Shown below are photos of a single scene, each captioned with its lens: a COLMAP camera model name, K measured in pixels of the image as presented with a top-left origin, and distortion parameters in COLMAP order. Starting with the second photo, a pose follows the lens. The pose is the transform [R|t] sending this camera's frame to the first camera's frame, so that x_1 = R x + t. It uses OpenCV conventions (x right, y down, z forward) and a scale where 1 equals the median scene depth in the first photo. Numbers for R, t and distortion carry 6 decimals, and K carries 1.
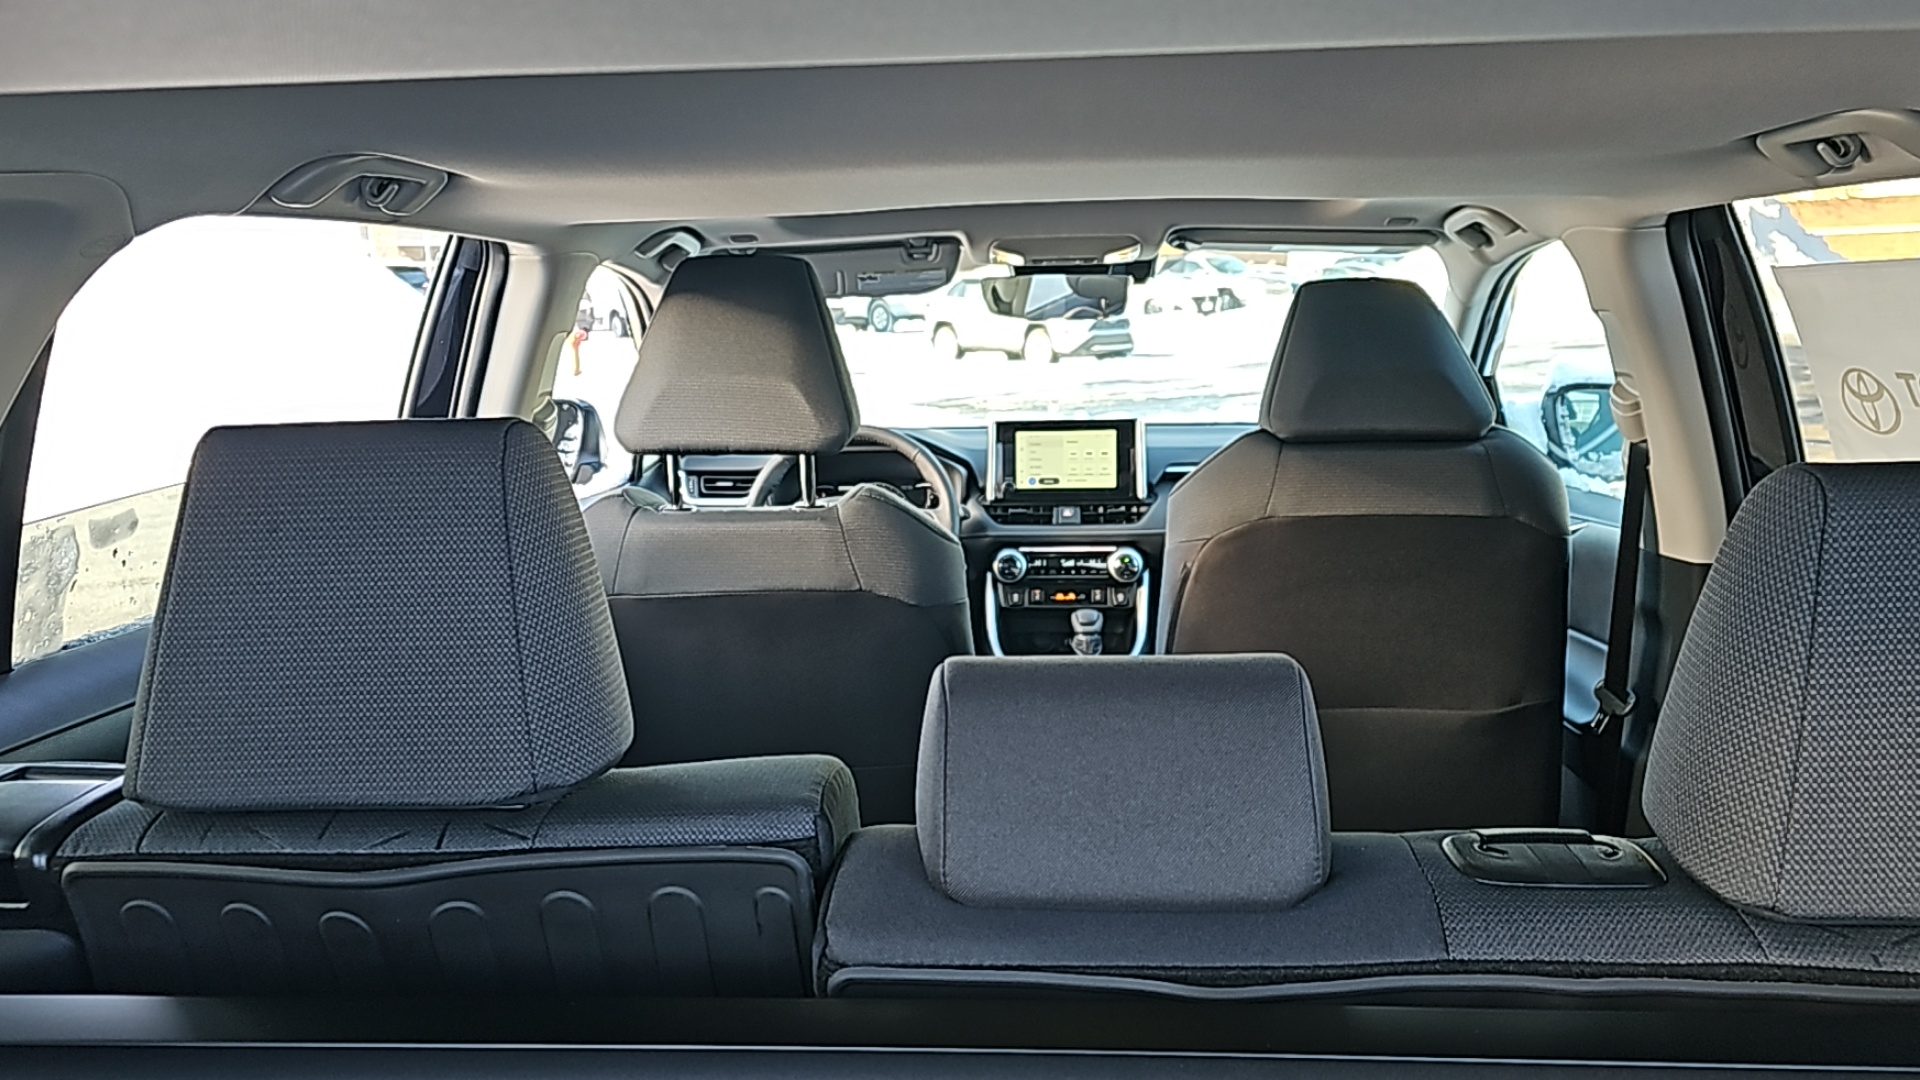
lens RADIAL K [[1366.4, 0, 960.0], [0, 1366.4, 540.0], [0, 0, 1]] dist [0.077890, -0.062836]
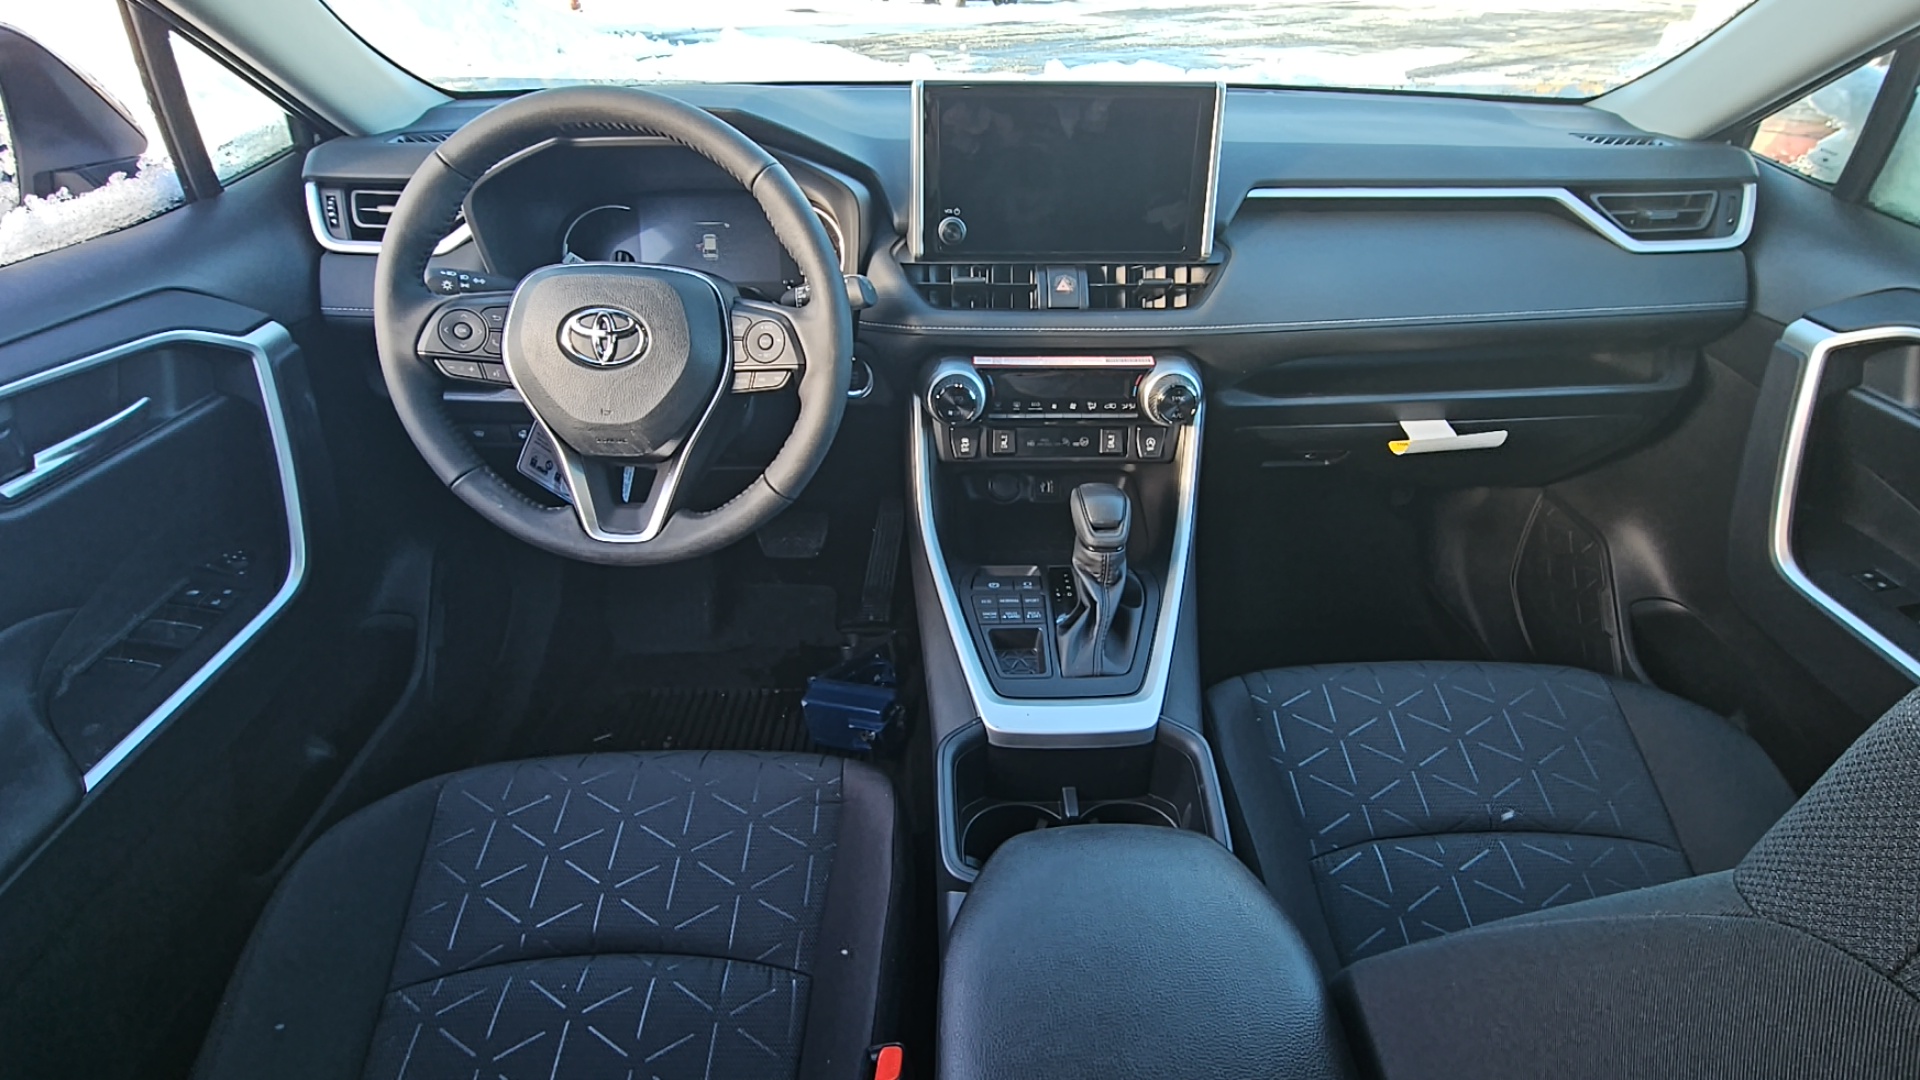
lens RADIAL K [[848.9, 0, 985.9], [0, 848.9, 545.6], [0, 0, 1]] dist [0.004640, -0.004622]
pose [[0.995320, -0.029452, 0.092039, 0.015855], [-0.012127, 0.906829, 0.421323, -0.065992], [-0.095872, -0.420468, 0.902228, 0.663170]]
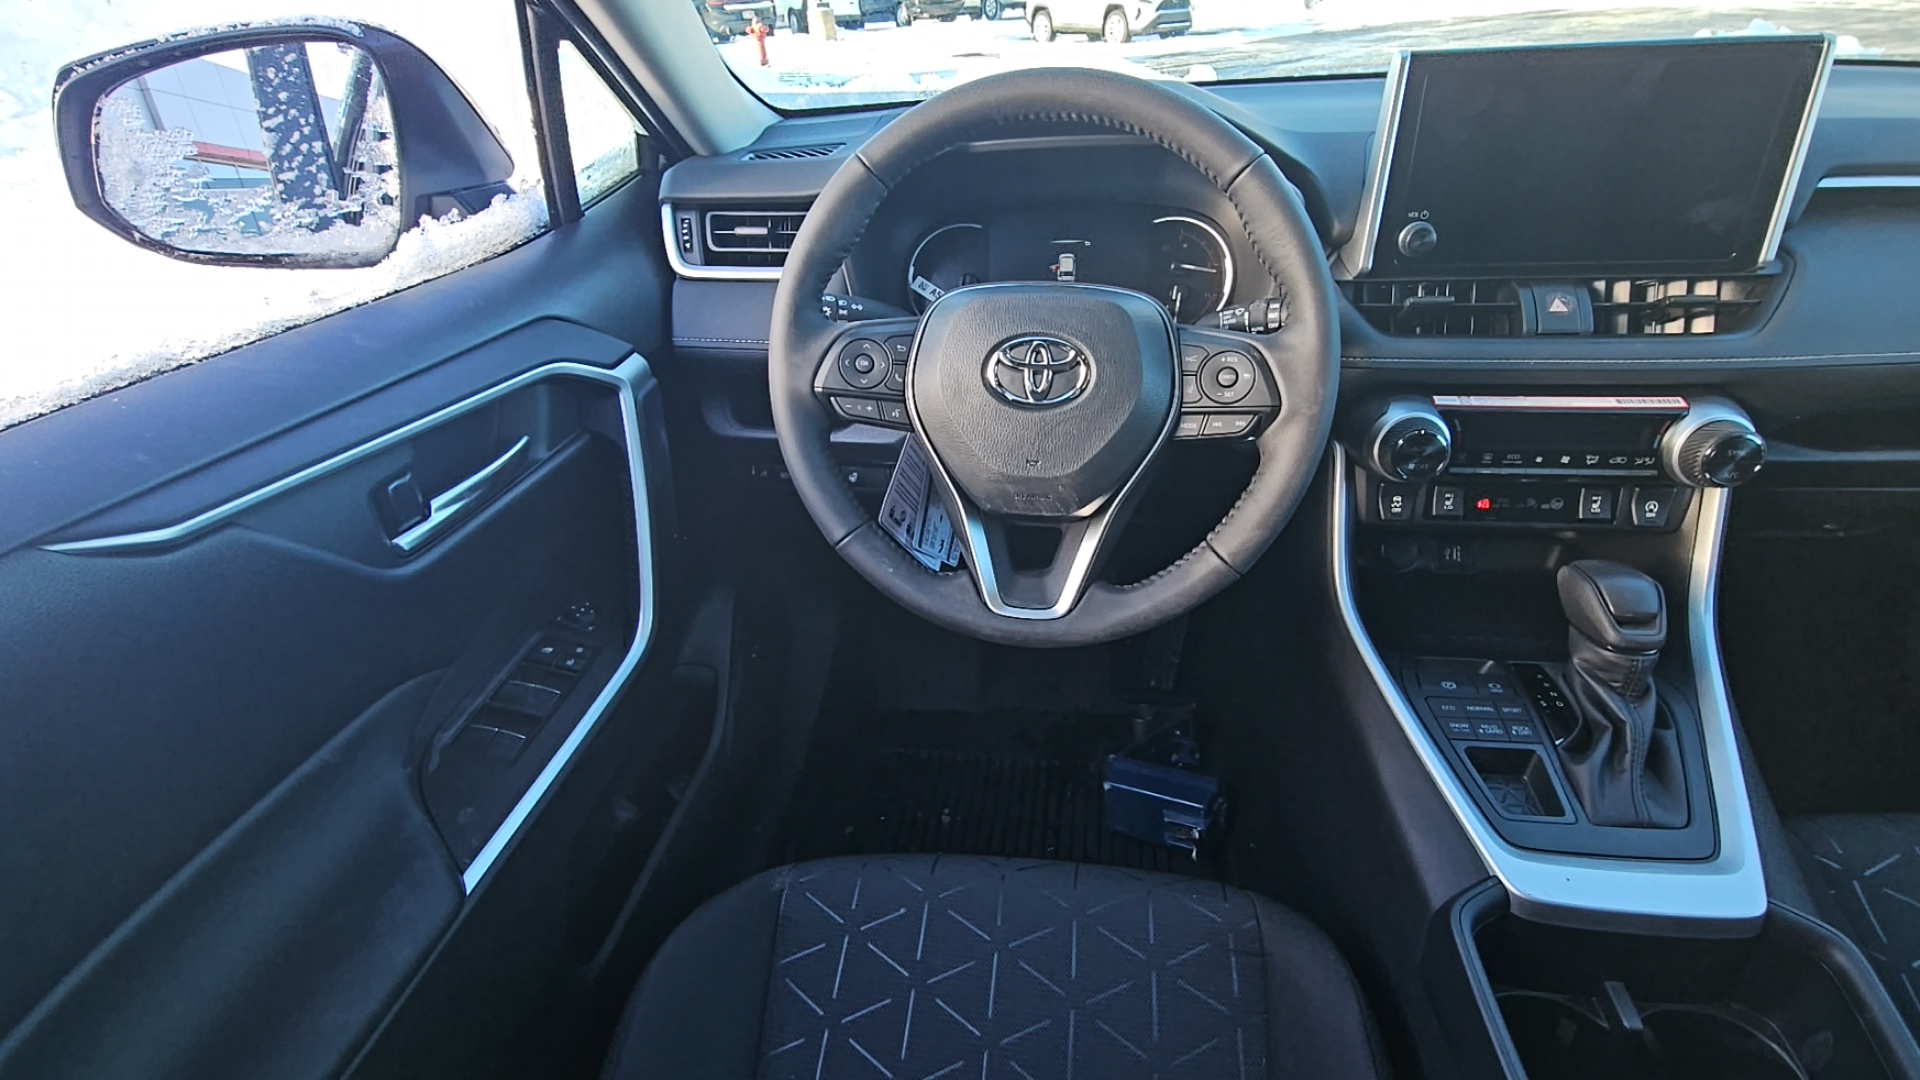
lens RADIAL K [[848.9, 0, 985.9], [0, 848.9, 545.6], [0, 0, 1]] dist [0.004640, -0.004622]
pose [[0.997835, 0.007898, -0.065296, -0.074796], [0.018123, 0.921317, 0.388389, -0.055333], [0.063226, -0.388731, 0.919179, 0.723468]]
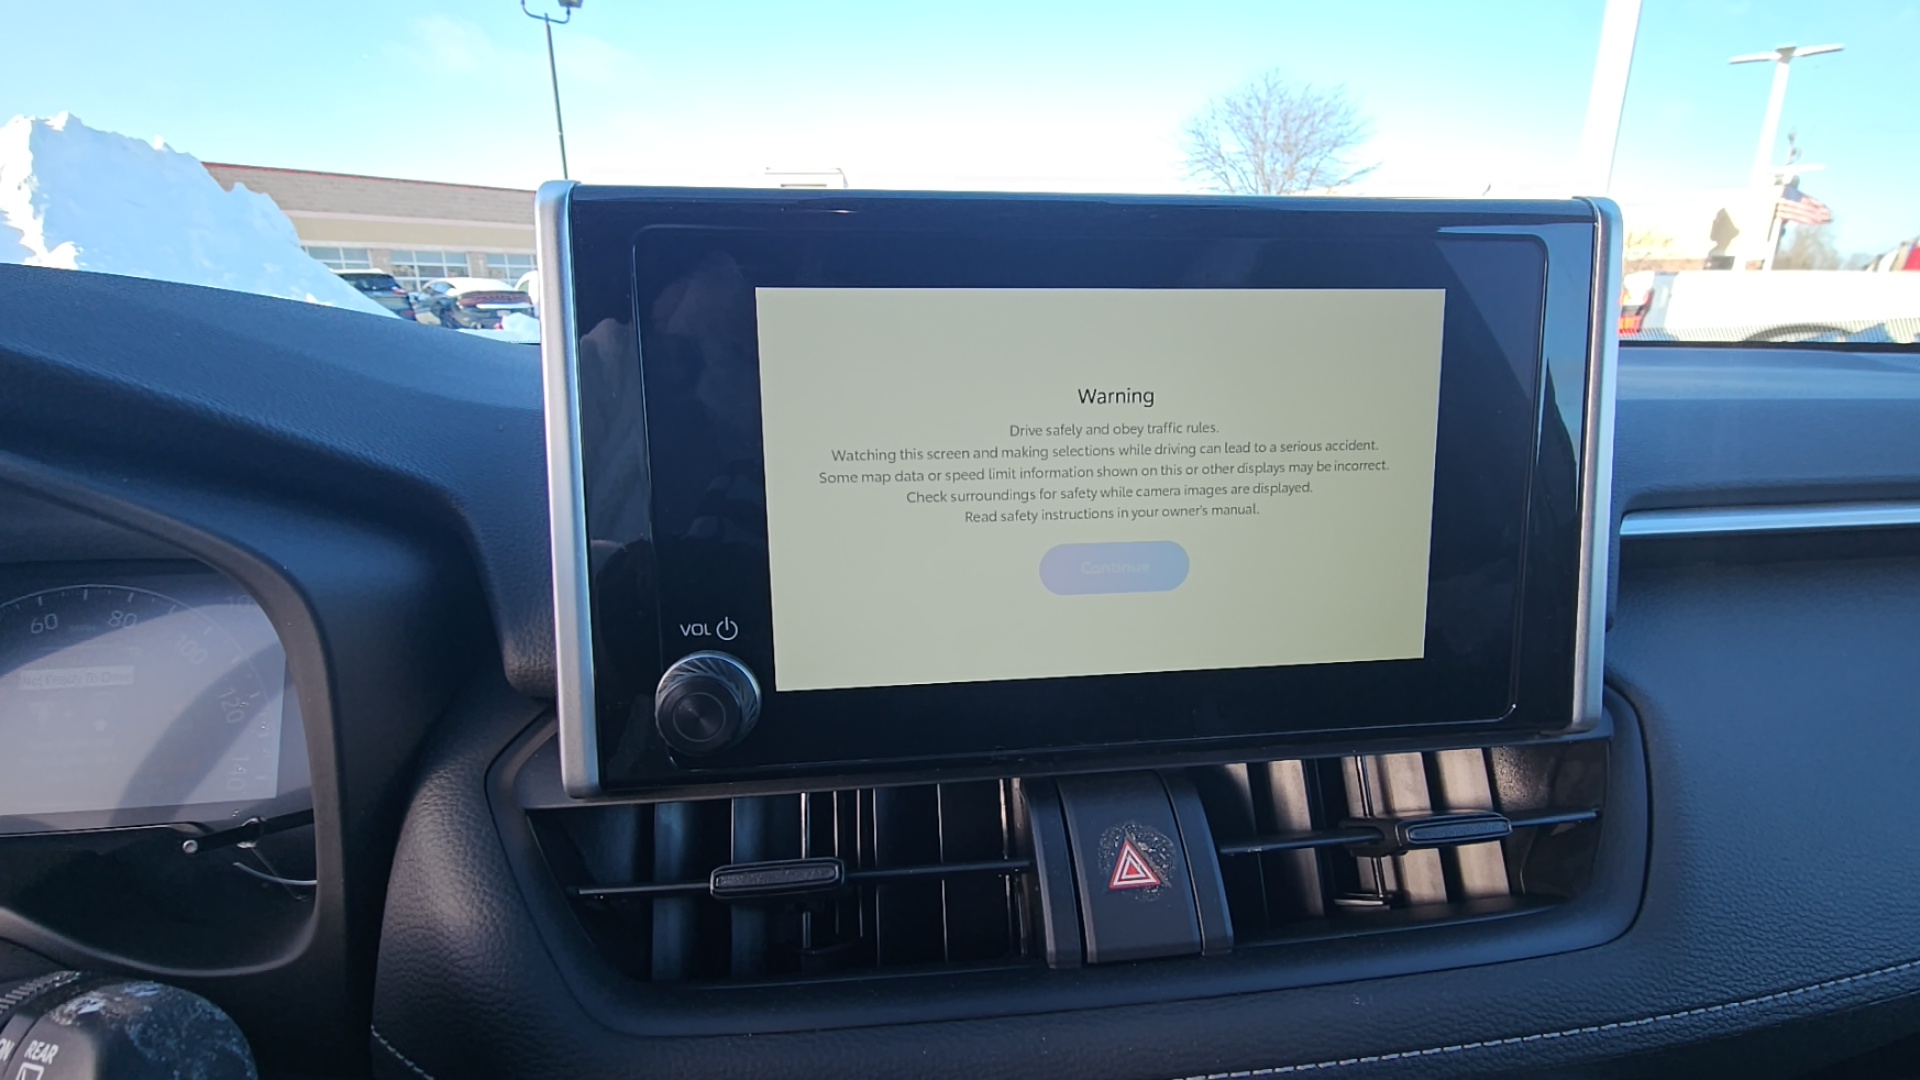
lens RADIAL K [[848.9, 0, 985.9], [0, 848.9, 545.6], [0, 0, 1]] dist [0.004640, -0.004622]
pose [[0.982344, -0.028675, 0.184873, 0.047688], [0.012461, 0.996018, 0.088273, -0.061035], [-0.186668, -0.084411, 0.978790, 0.913658]]
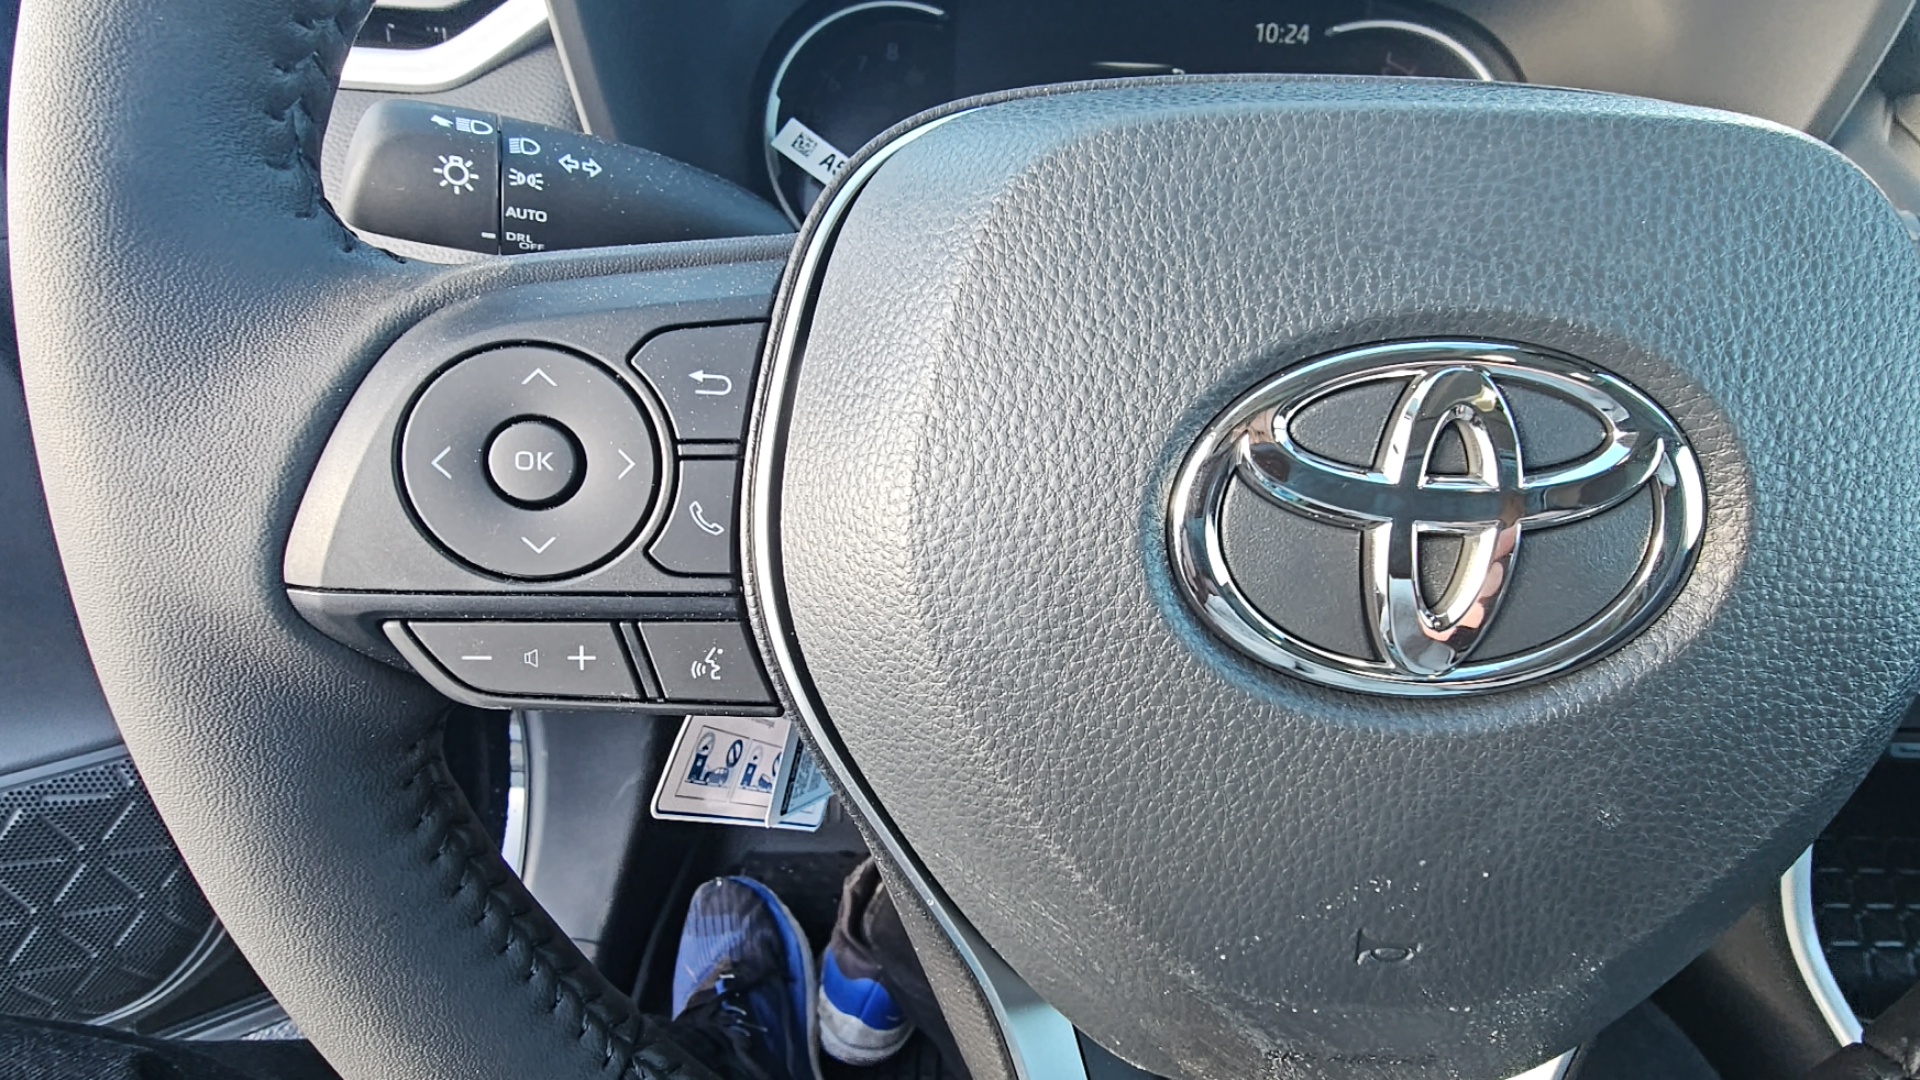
lens RADIAL K [[857.3, 0, 984.1], [0, 857.3, 543.7], [0, 0, 1]] dist [0.002595, -0.005764]
pose [[0.996433, 0.017399, 0.082579, -0.101681], [-0.053364, 0.887952, 0.456830, -0.029031], [-0.065378, -0.459607, 0.885713, 0.904324]]
